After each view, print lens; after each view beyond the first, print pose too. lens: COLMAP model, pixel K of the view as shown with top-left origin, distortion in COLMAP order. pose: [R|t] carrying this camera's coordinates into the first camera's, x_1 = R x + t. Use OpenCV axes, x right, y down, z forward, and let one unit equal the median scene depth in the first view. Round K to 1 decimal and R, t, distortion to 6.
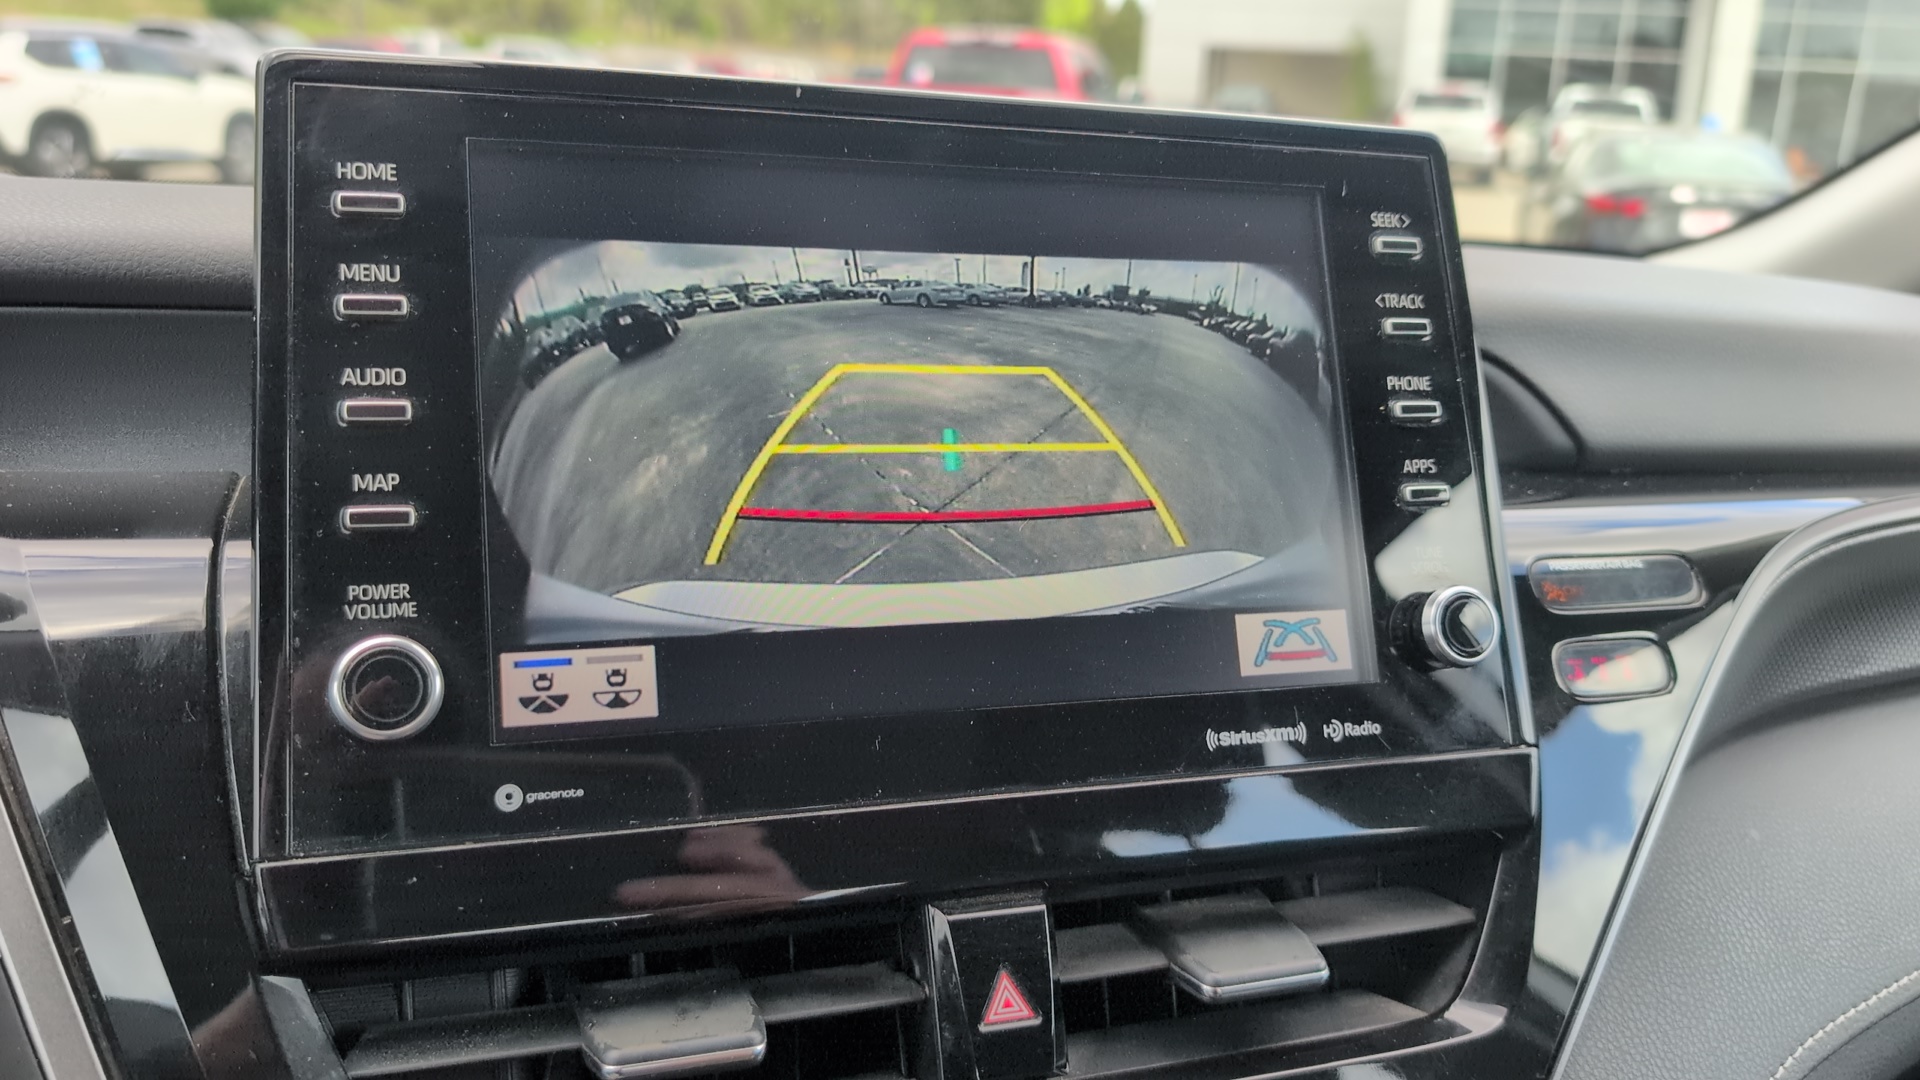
lens RADIAL K [[1637.2, 0, 966.2], [0, 1637.2, 541.2], [0, 0, 1]] dist [-0.005120, 0.004981]
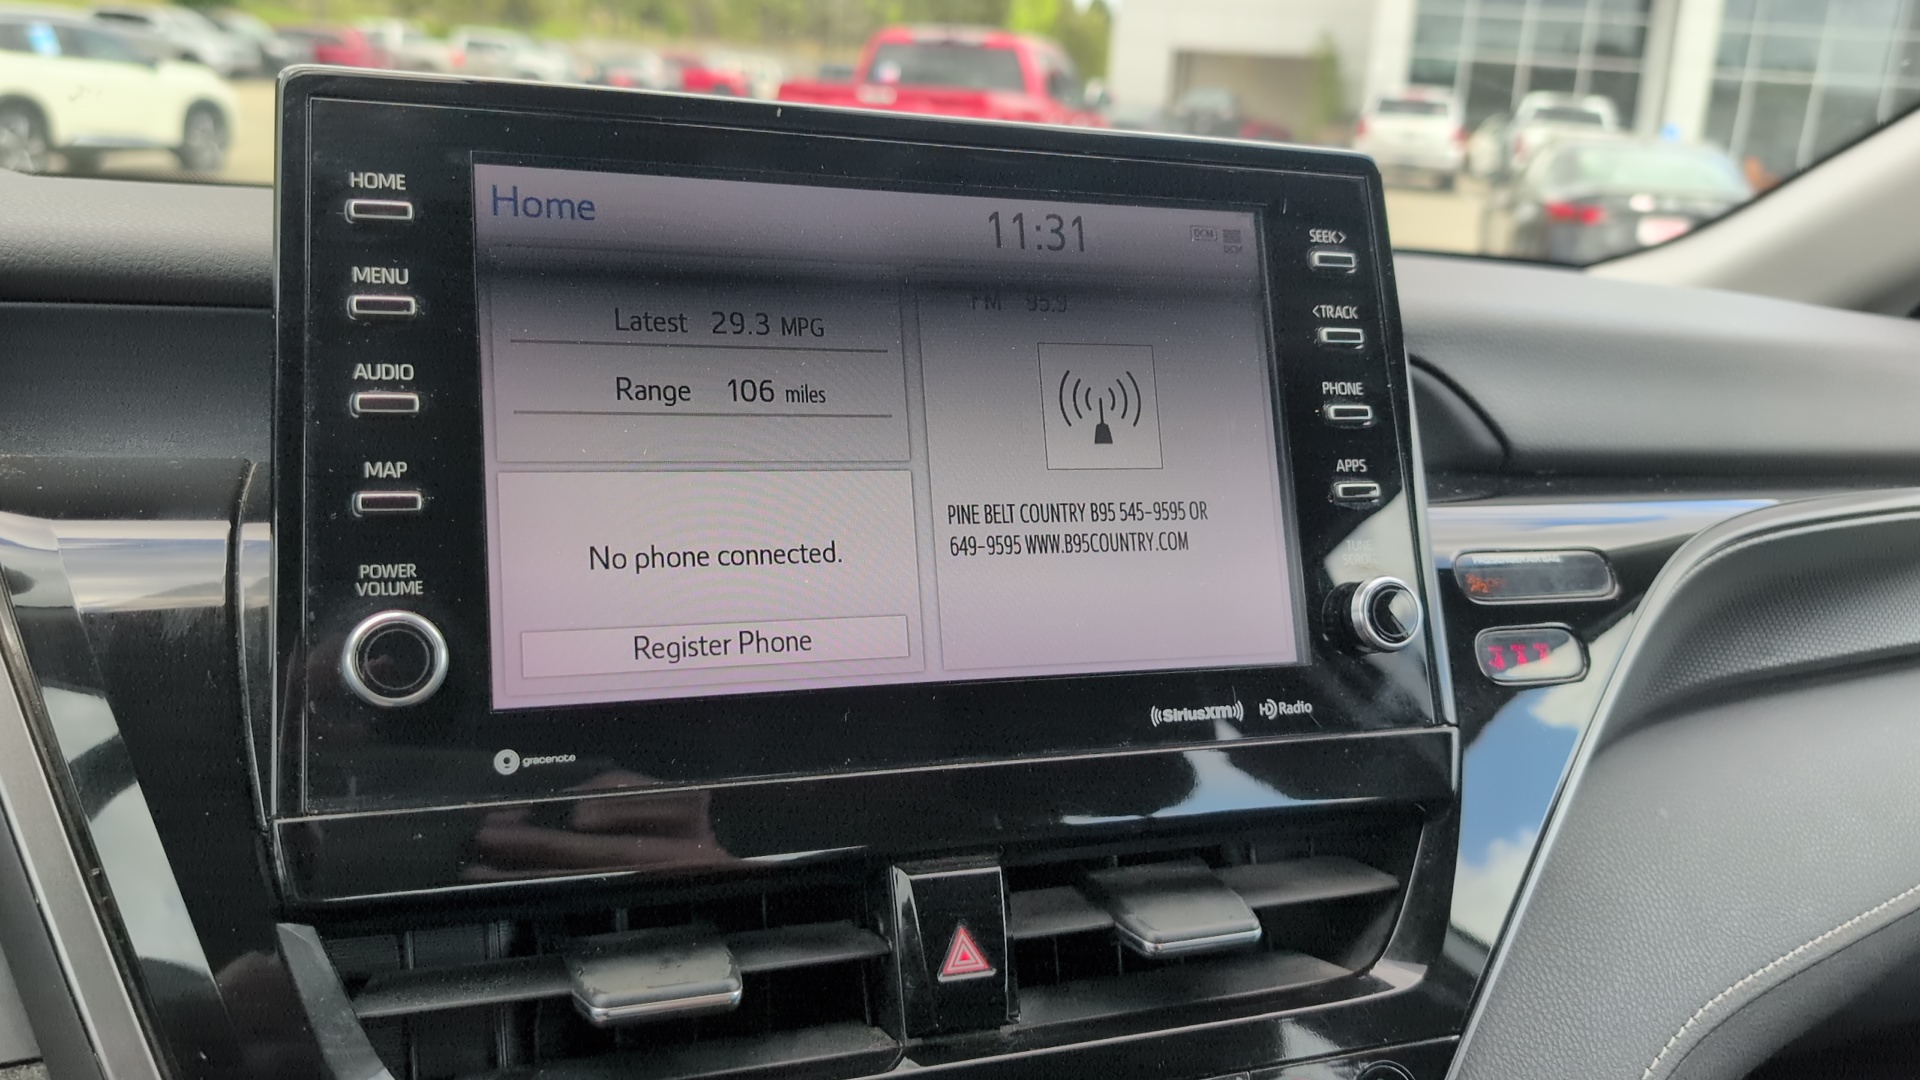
lens RADIAL K [[1625.2, 0, 961.8], [0, 1625.2, 549.2], [0, 0, 1]] dist [0.006950, -0.010856]
pose [[0.999757, 0.009179, 0.020018, -0.000700], [-0.009306, 0.999937, 0.006303, 0.005282], [-0.019959, -0.006488, 0.999780, -0.069838]]
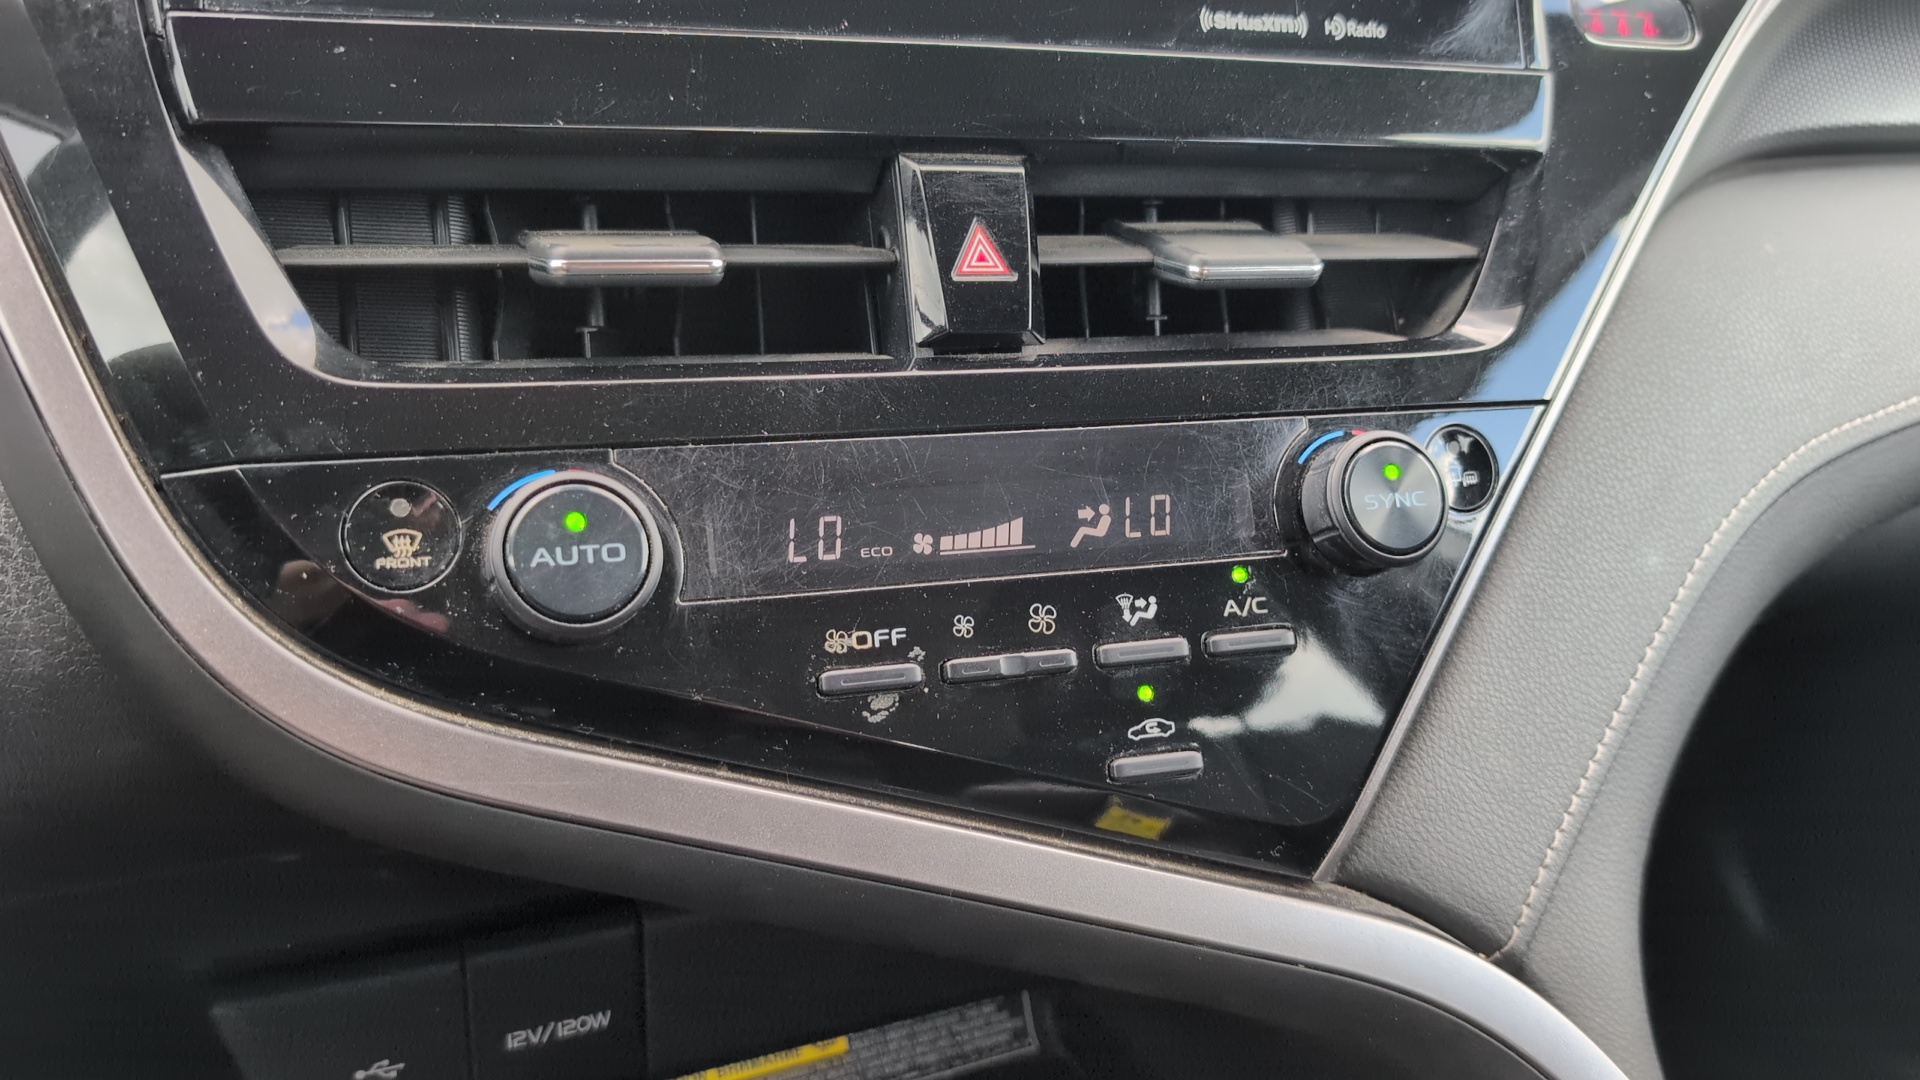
lens RADIAL K [[1637.2, 0, 966.2], [0, 1637.2, 541.2], [0, 0, 1]] dist [-0.005120, 0.004981]
pose [[0.999970, 0.006854, 0.003643, 0.012162], [-0.007236, 0.992985, 0.118016, 0.302624], [-0.002809, -0.118038, 0.993005, 0.038423]]
